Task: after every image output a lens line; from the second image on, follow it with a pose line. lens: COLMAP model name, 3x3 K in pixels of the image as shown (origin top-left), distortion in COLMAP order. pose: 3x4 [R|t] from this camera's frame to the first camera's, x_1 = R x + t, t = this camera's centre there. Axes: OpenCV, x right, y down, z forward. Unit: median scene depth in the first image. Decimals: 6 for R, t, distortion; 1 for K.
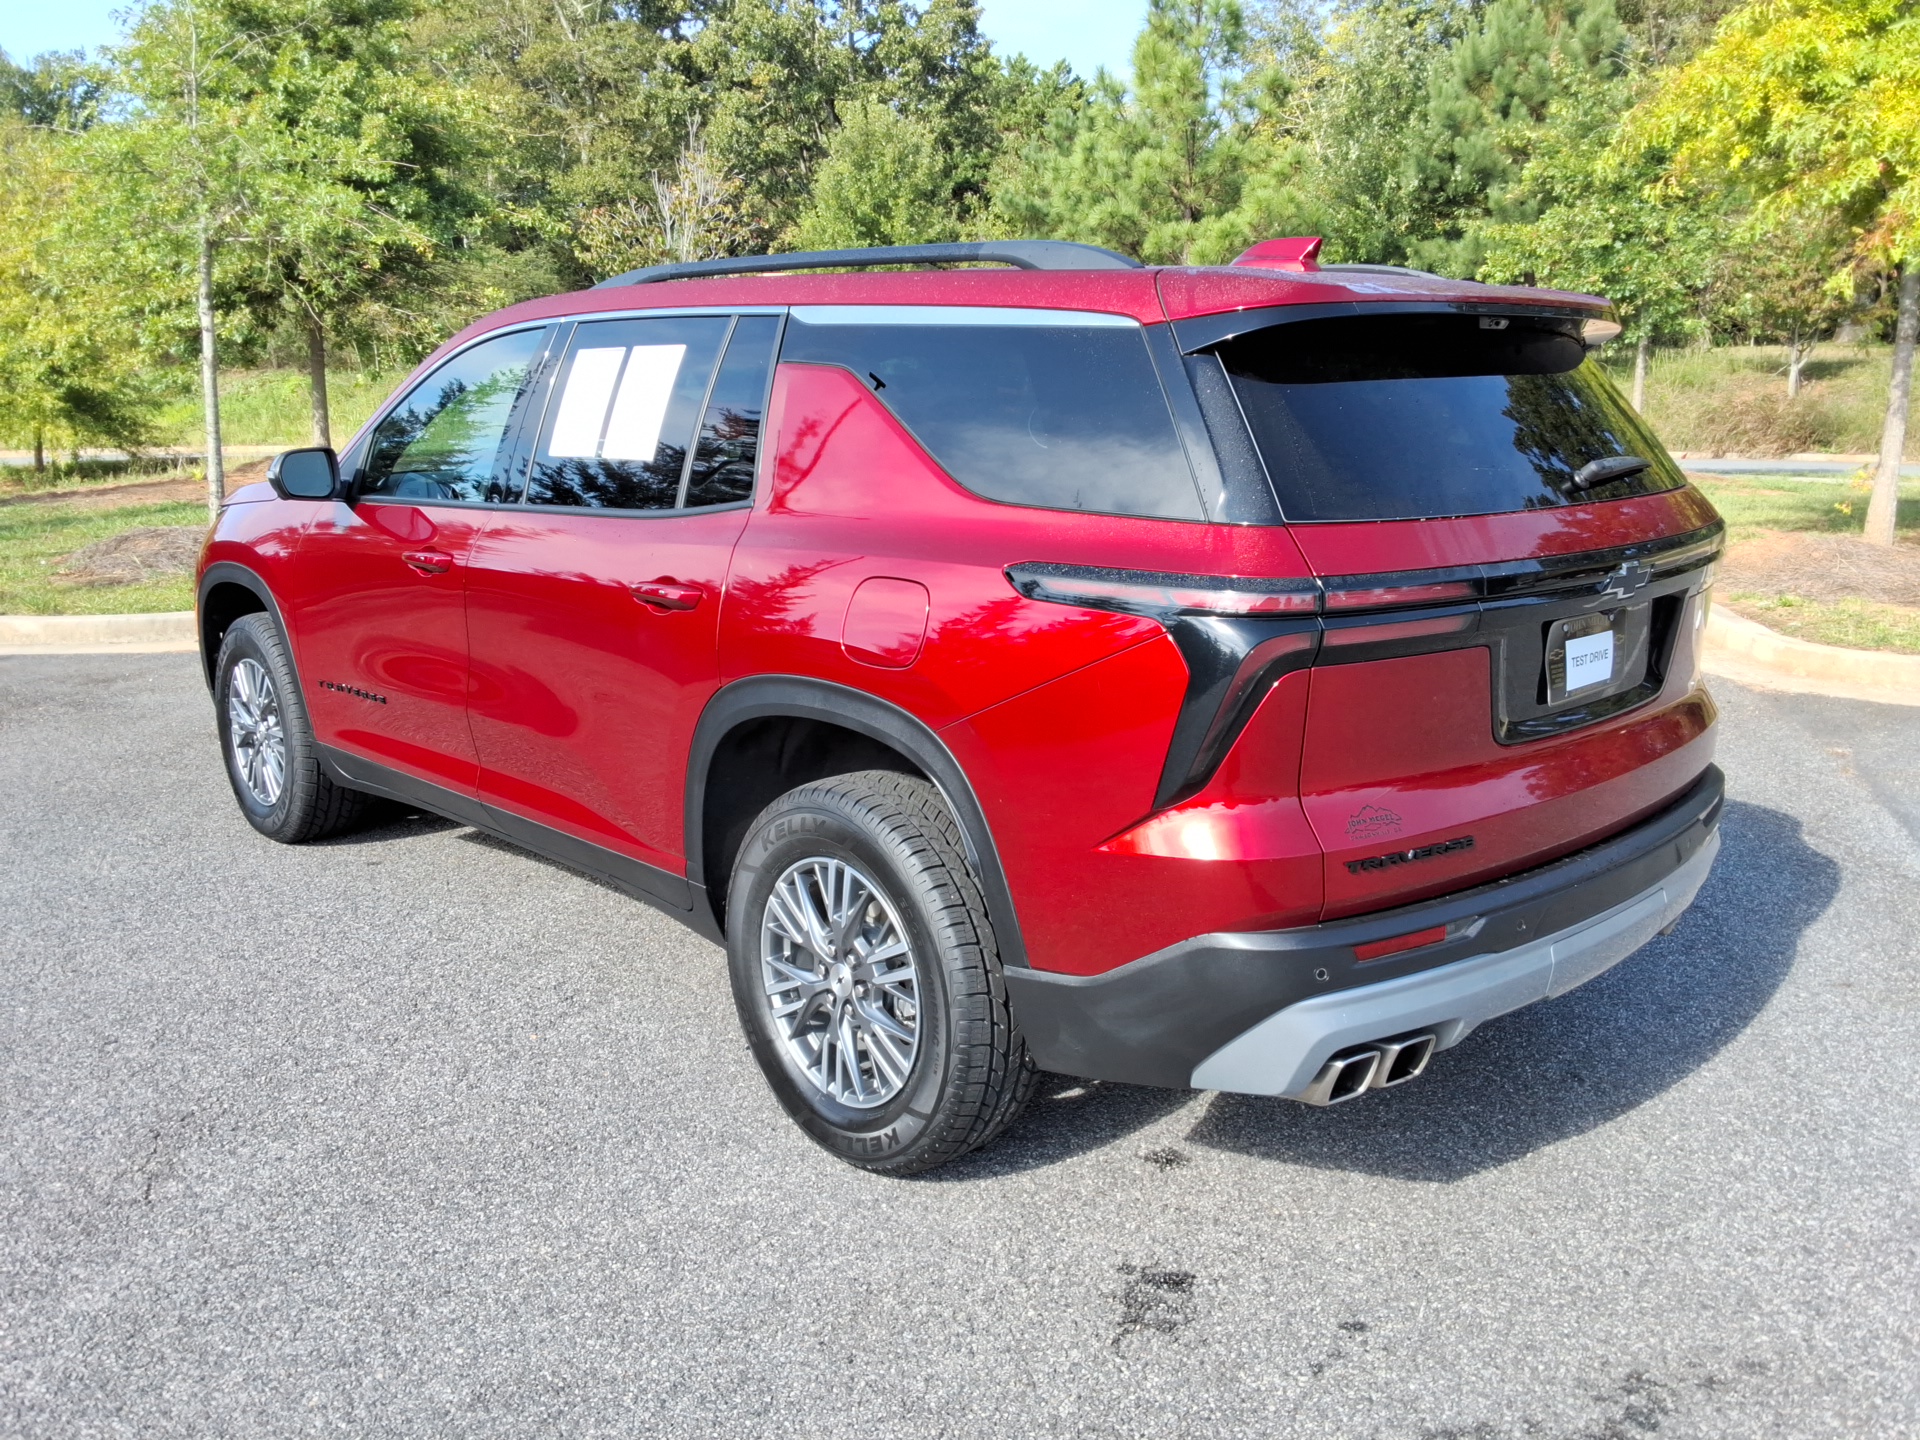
lens RADIAL K [[1547.3, 0, 977.7], [0, 1547.3, 694.9], [0, 0, 1]] dist [0.126644, -0.195810]
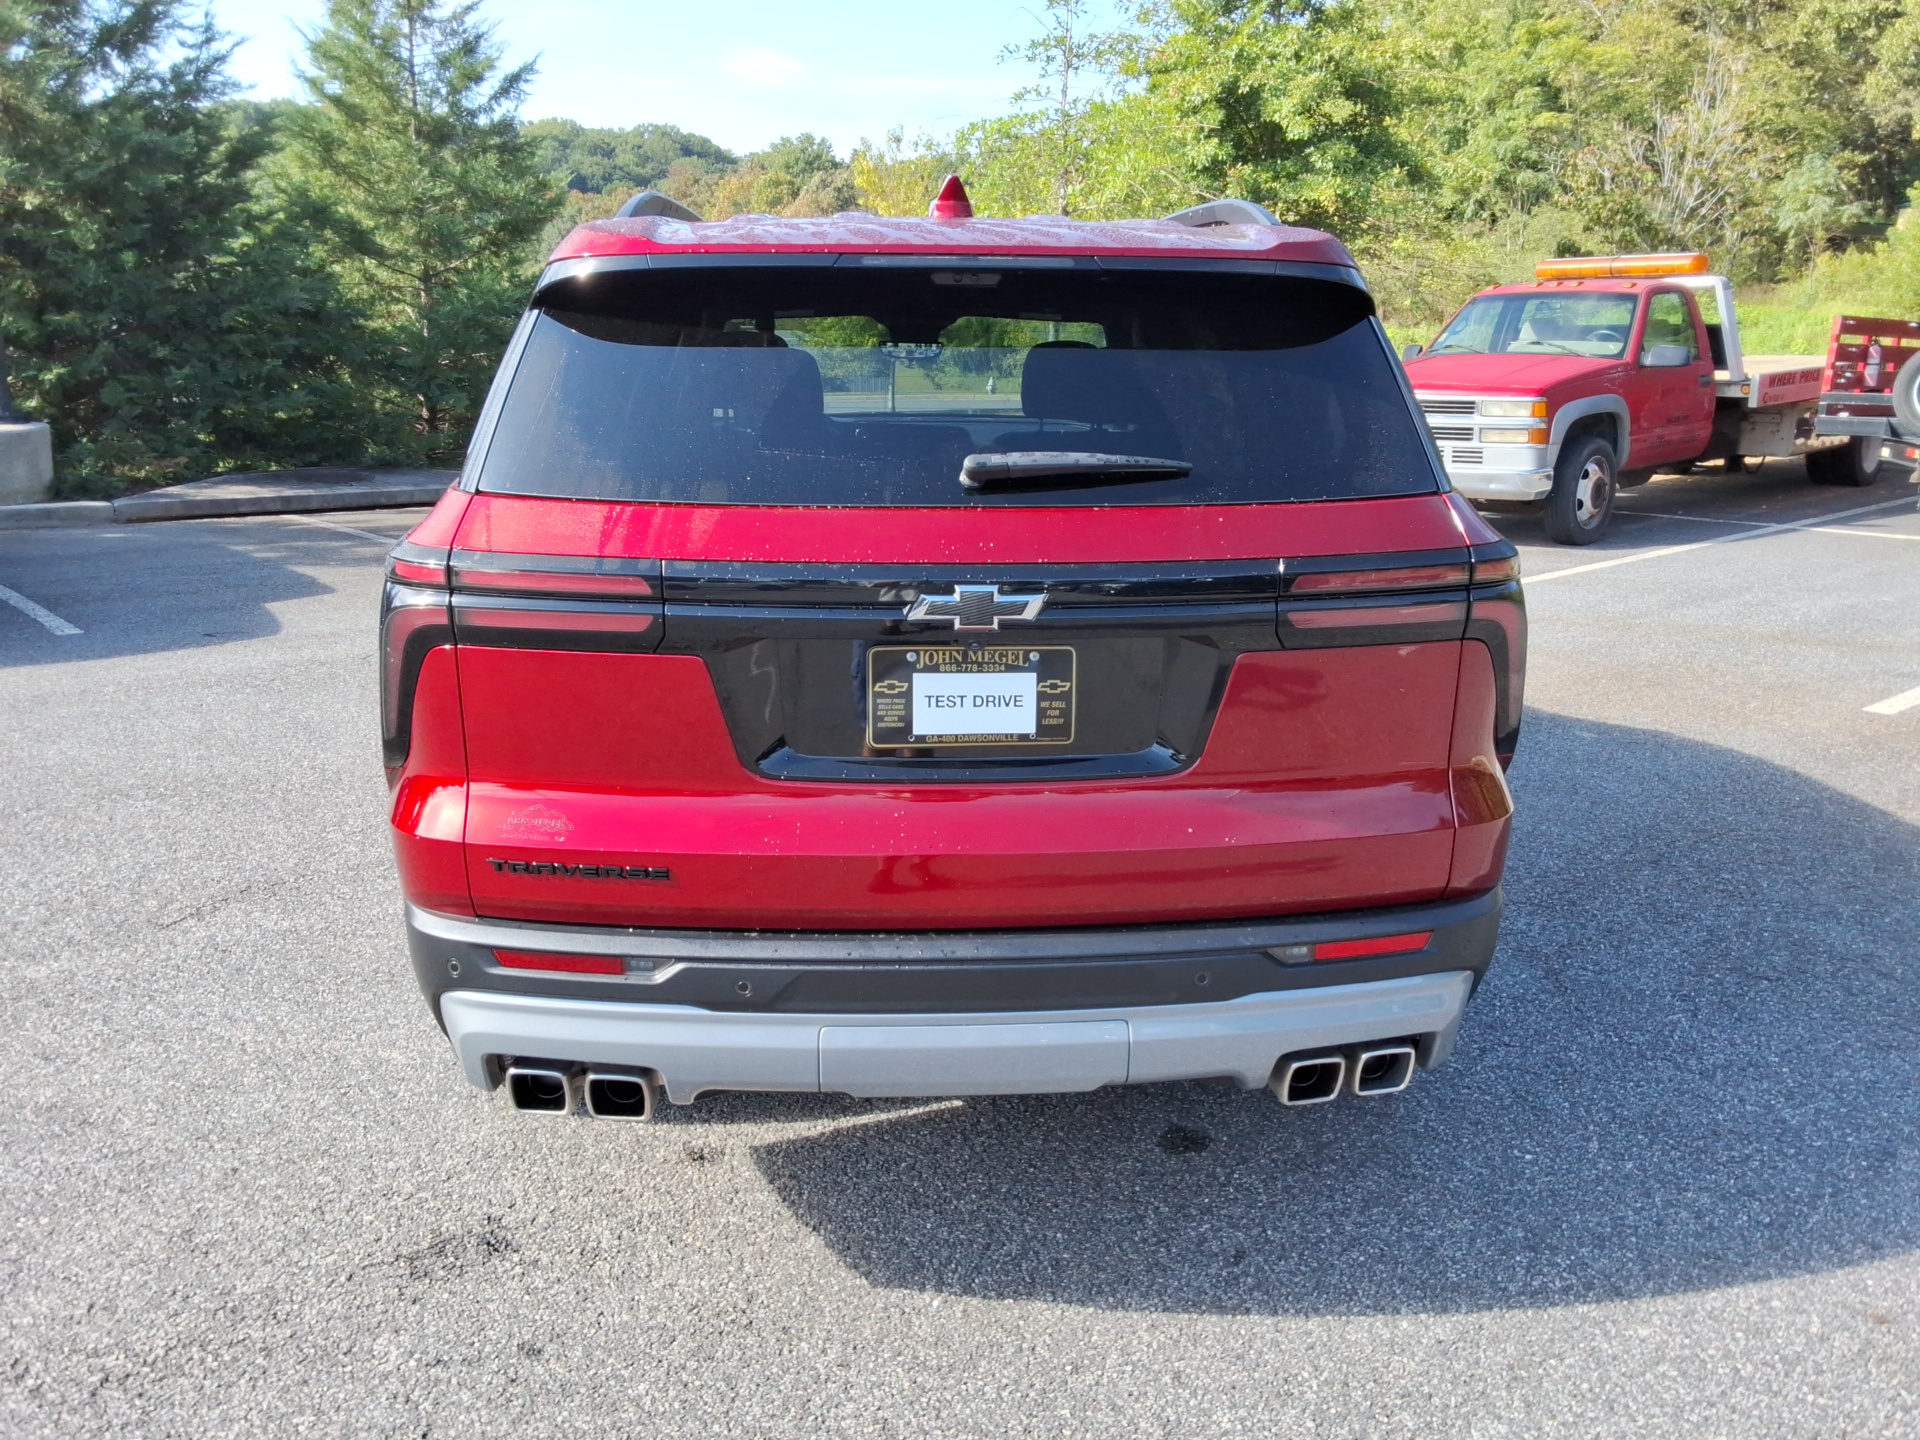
lens RADIAL K [[1547.3, 0, 977.7], [0, 1547.3, 694.9], [0, 0, 1]] dist [0.126644, -0.195810]
pose [[0.764209, 0.156067, -0.625802, 0.798831], [-0.137635, 0.987394, 0.078168, -0.079946], [0.630113, 0.026396, 0.776055, 0.348173]]
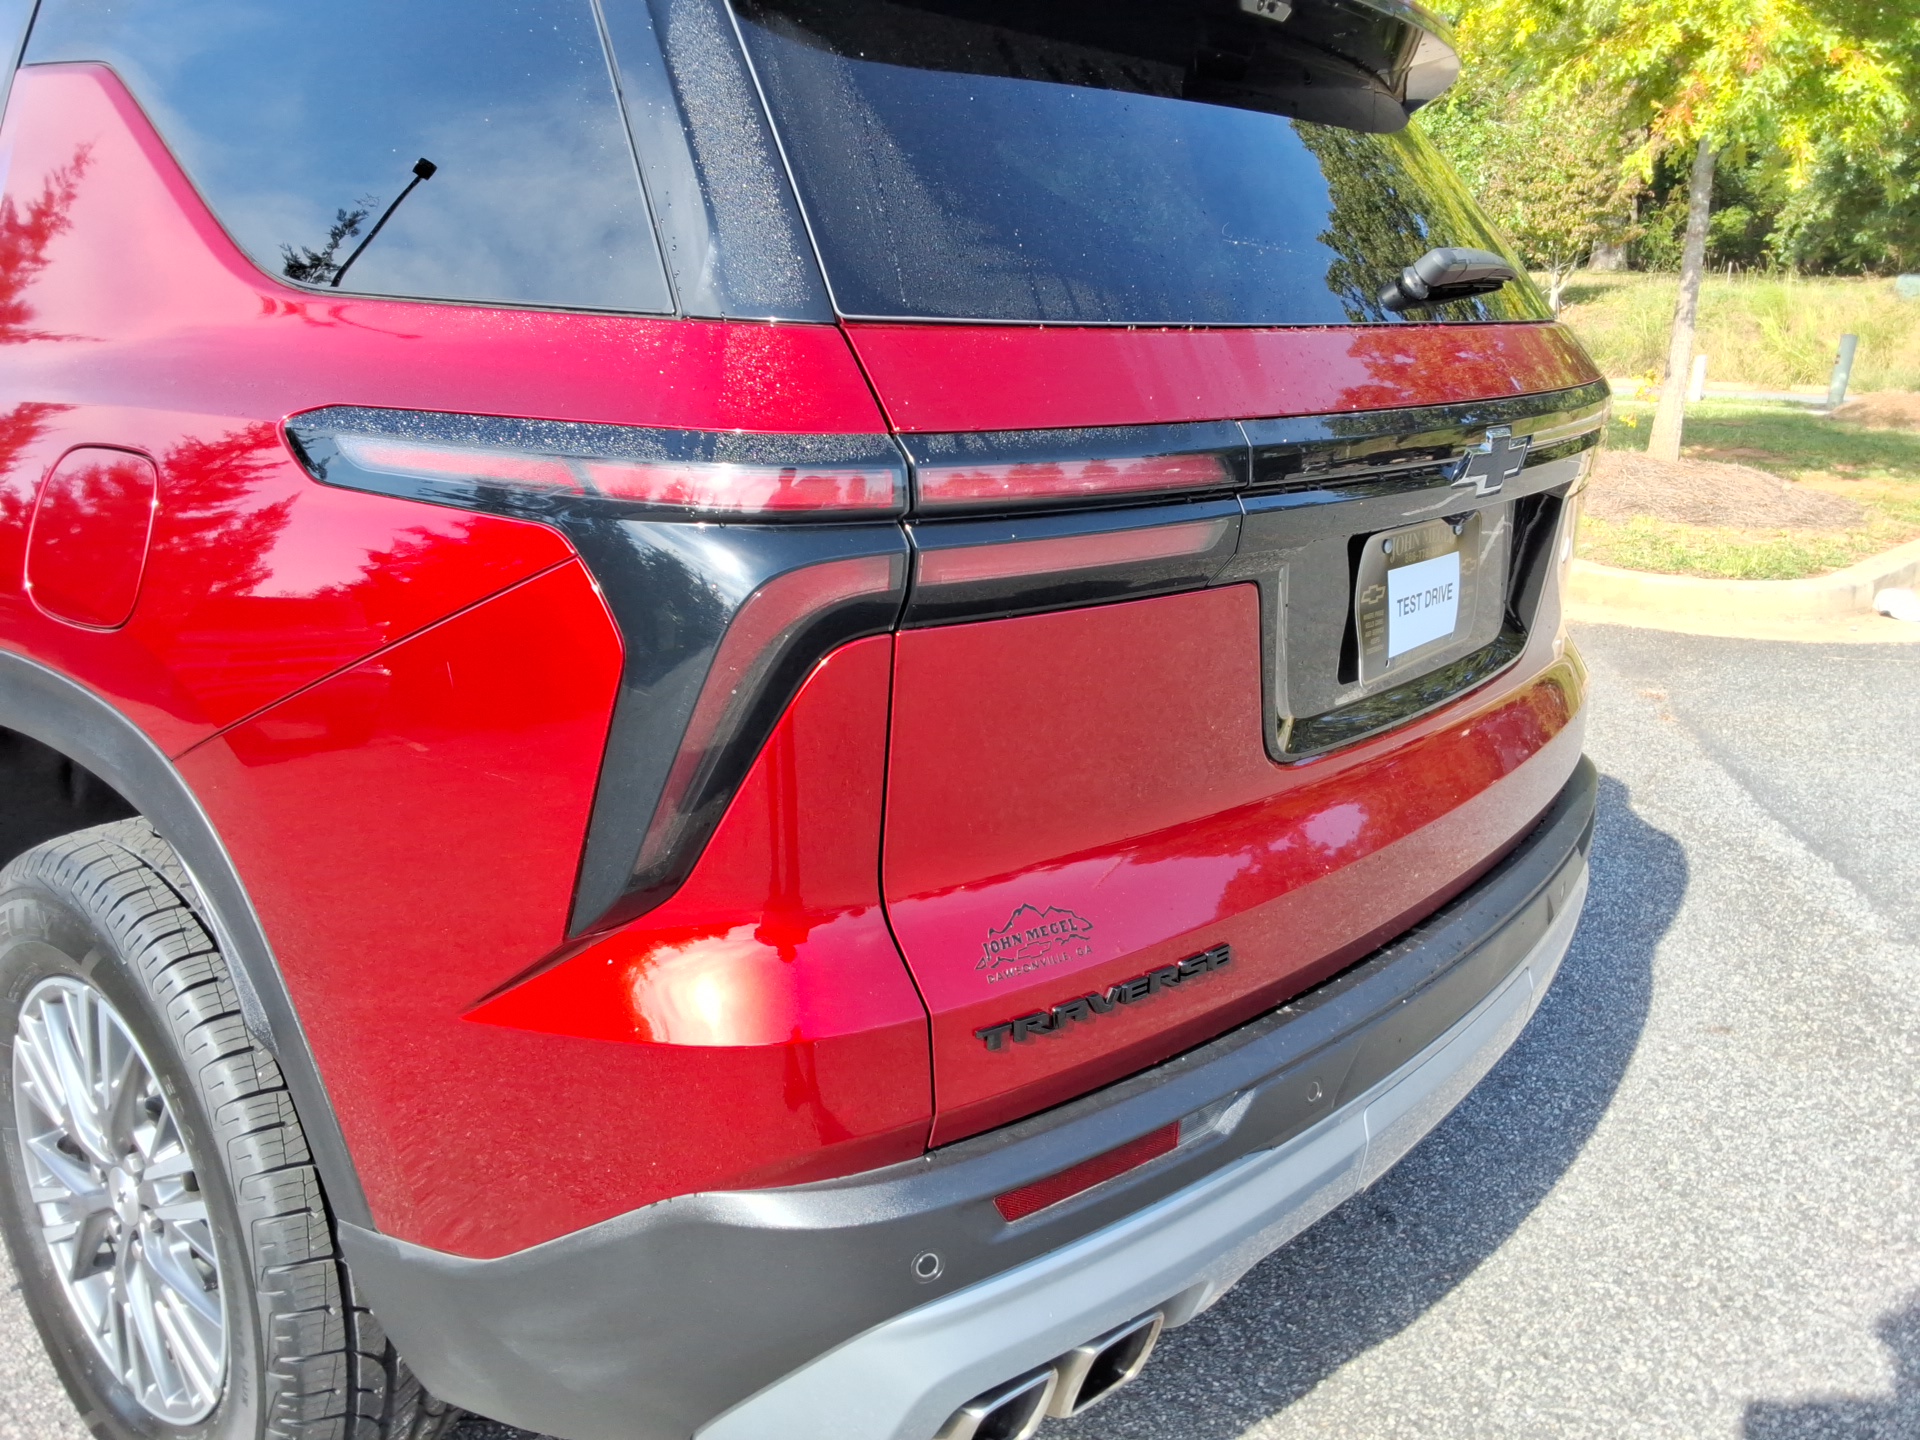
lens RADIAL K [[1547.3, 0, 977.7], [0, 1547.3, 694.9], [0, 0, 1]] dist [0.126644, -0.195810]
pose [[0.990847, -0.016231, 0.134011, 0.133314], [0.009896, 0.998808, 0.047804, -0.015589], [-0.134627, -0.046040, 0.989826, 0.404428]]
